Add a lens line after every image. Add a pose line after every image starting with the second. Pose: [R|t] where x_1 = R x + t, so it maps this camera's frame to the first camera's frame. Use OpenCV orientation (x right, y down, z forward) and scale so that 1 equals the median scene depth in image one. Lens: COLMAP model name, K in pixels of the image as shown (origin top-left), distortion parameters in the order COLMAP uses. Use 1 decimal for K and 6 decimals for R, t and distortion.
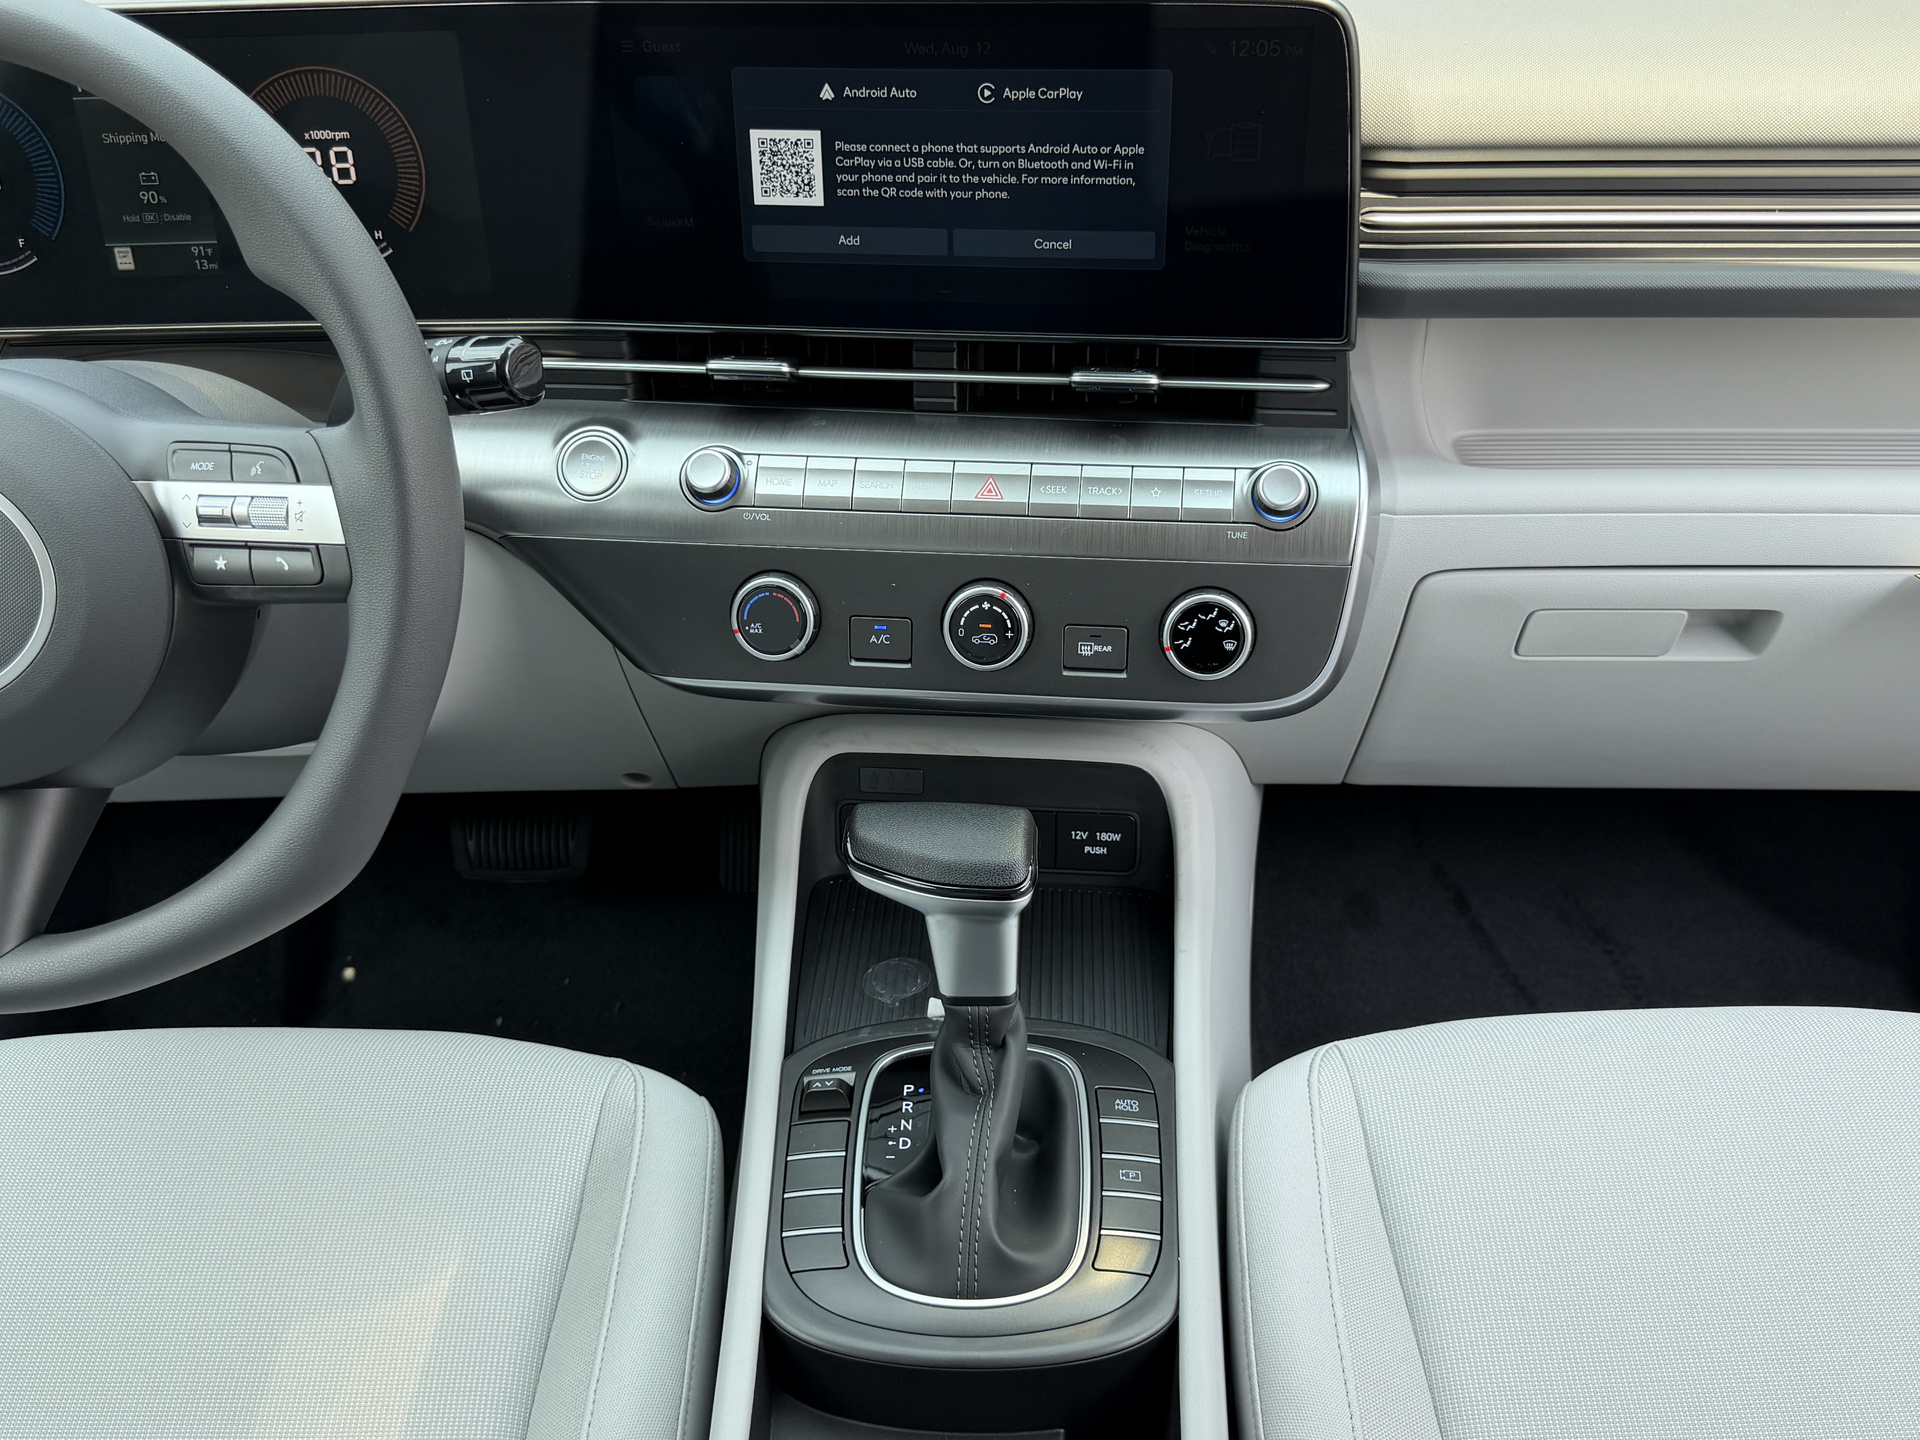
lens RADIAL K [[1803.3, 0, 956.0], [0, 1803.3, 721.8], [0, 0, 1]] dist [0.141779, -0.334374]
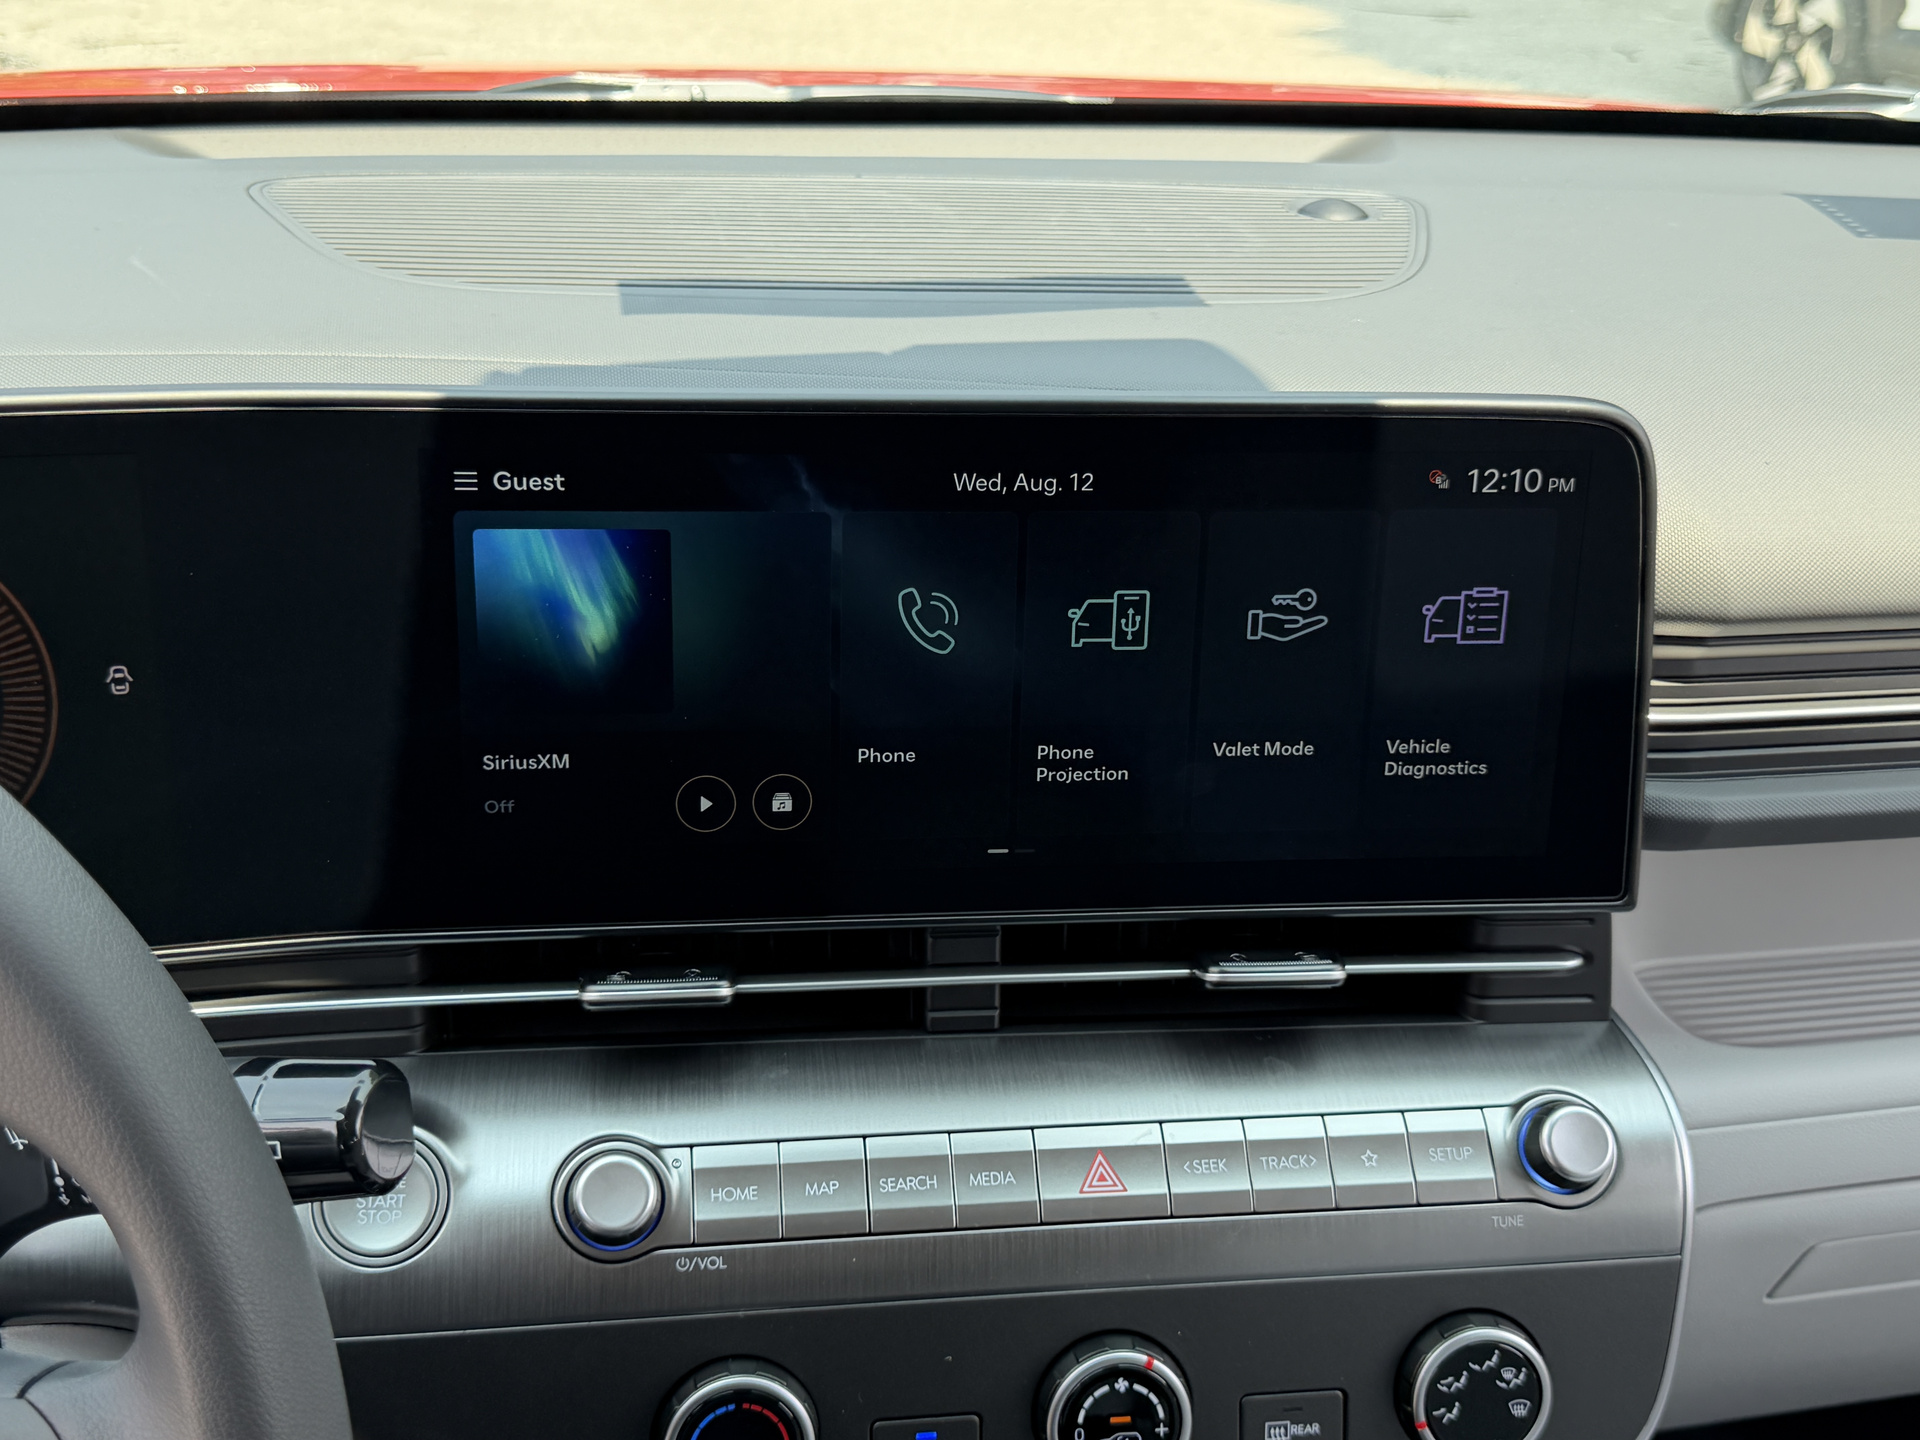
lens RADIAL K [[2188.6, 0, 964.3], [0, 2188.6, 714.6], [0, 0, 1]] dist [0.186111, -0.433033]
pose [[0.955724, -0.047557, 0.290396, -0.230051], [0.092006, 0.985670, -0.141381, -0.181996], [-0.279511, 0.161840, 0.946404, 0.309748]]
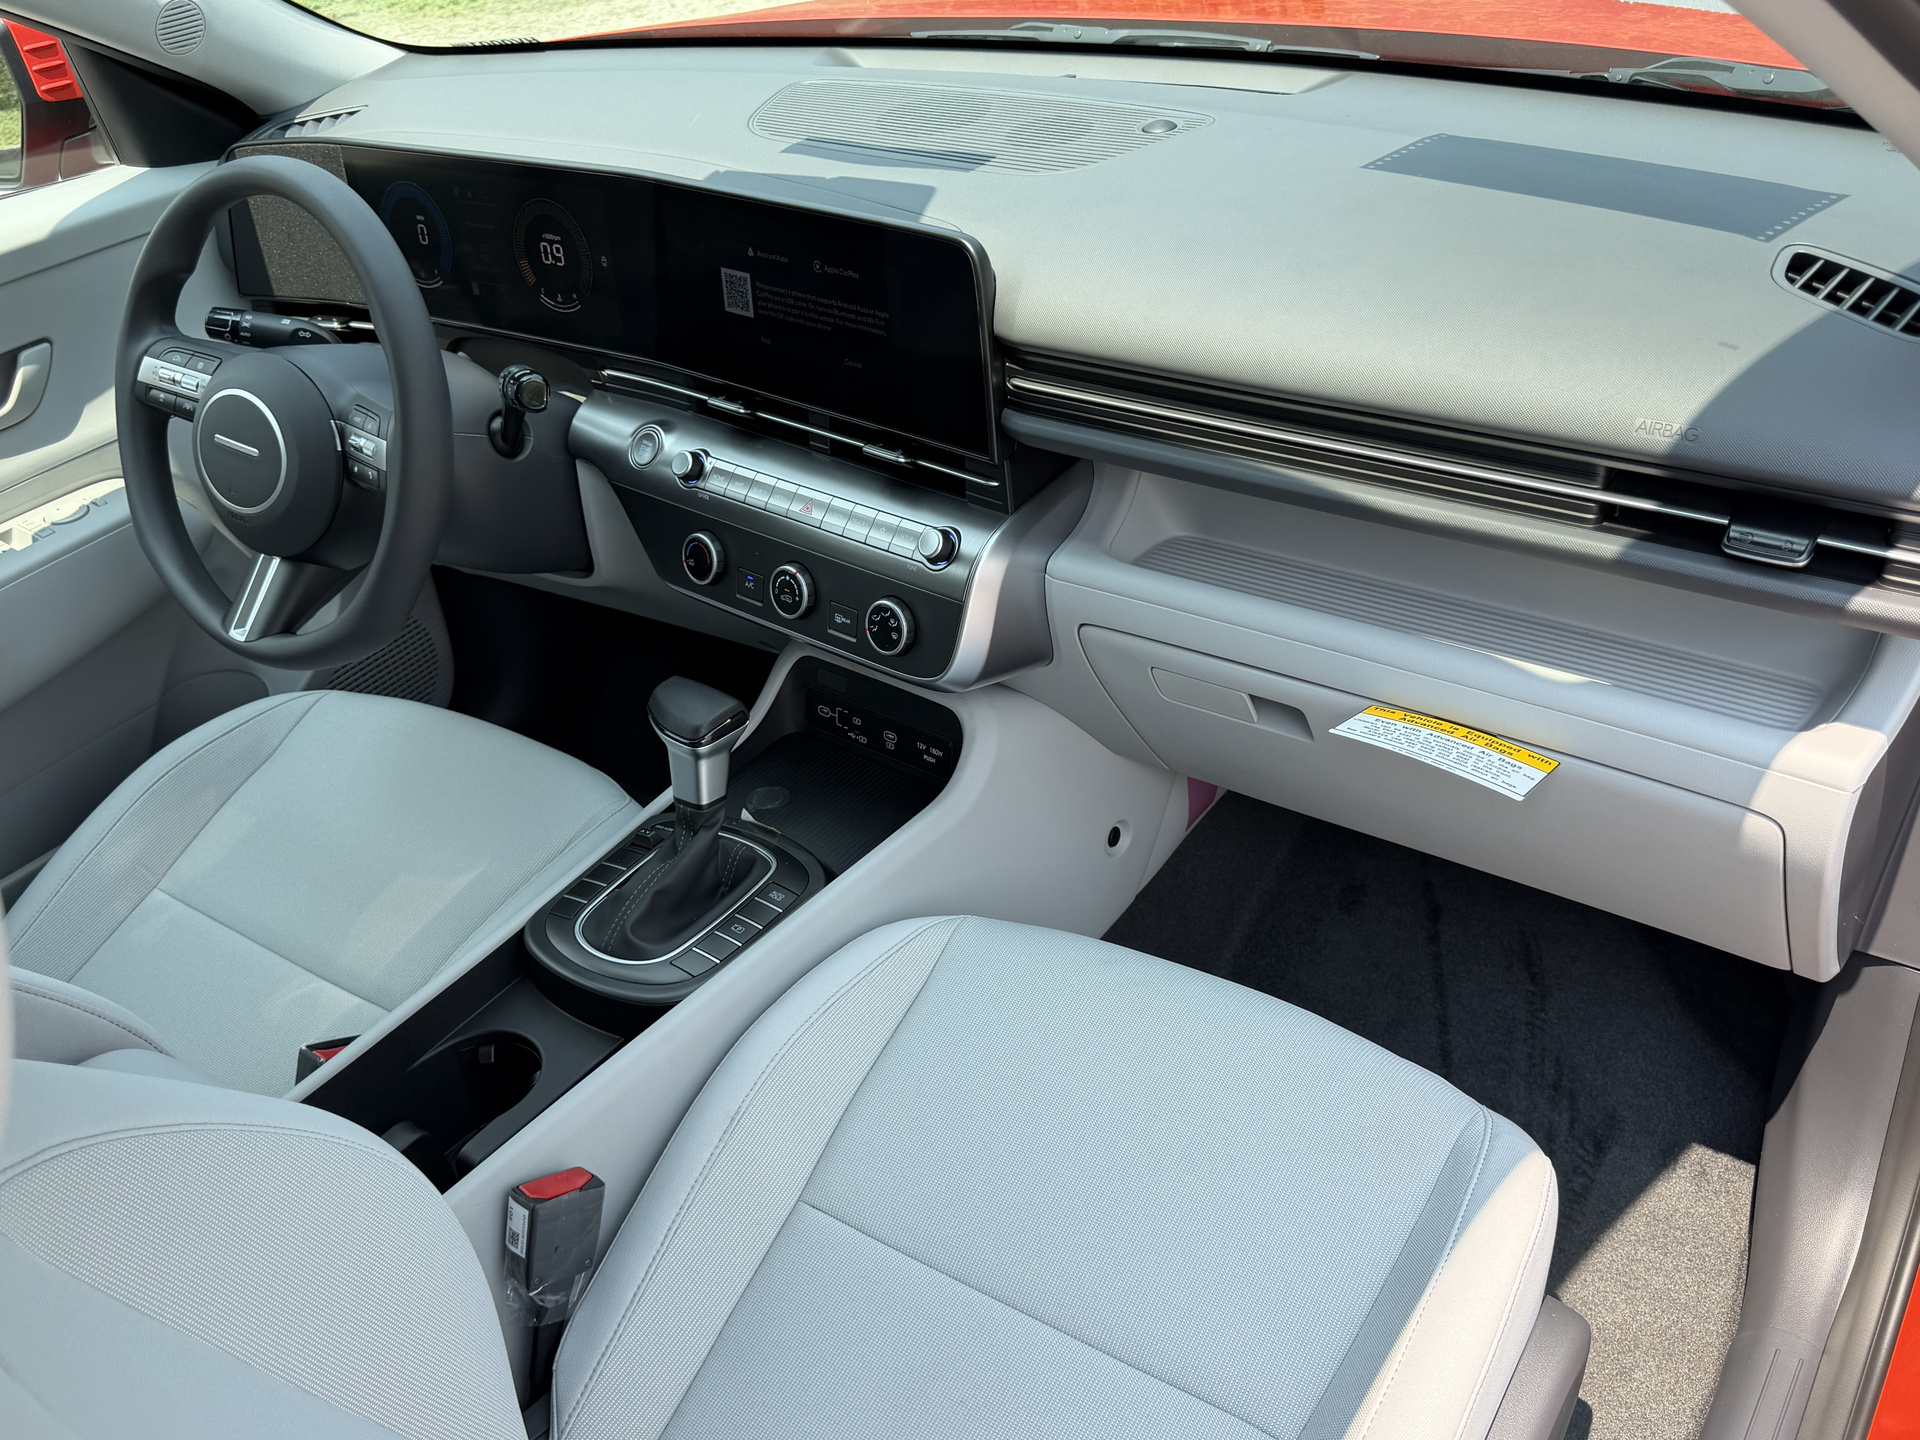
lens RADIAL K [[1700.9, 0, 991.6], [0, 1700.9, 750.6], [0, 0, 1]] dist [0.175976, -0.443213]
pose [[0.836543, 0.261074, -0.481701, 0.957732], [-0.225968, 0.965319, 0.130759, -0.158095], [0.499133, -0.000536, 0.866525, -0.238777]]
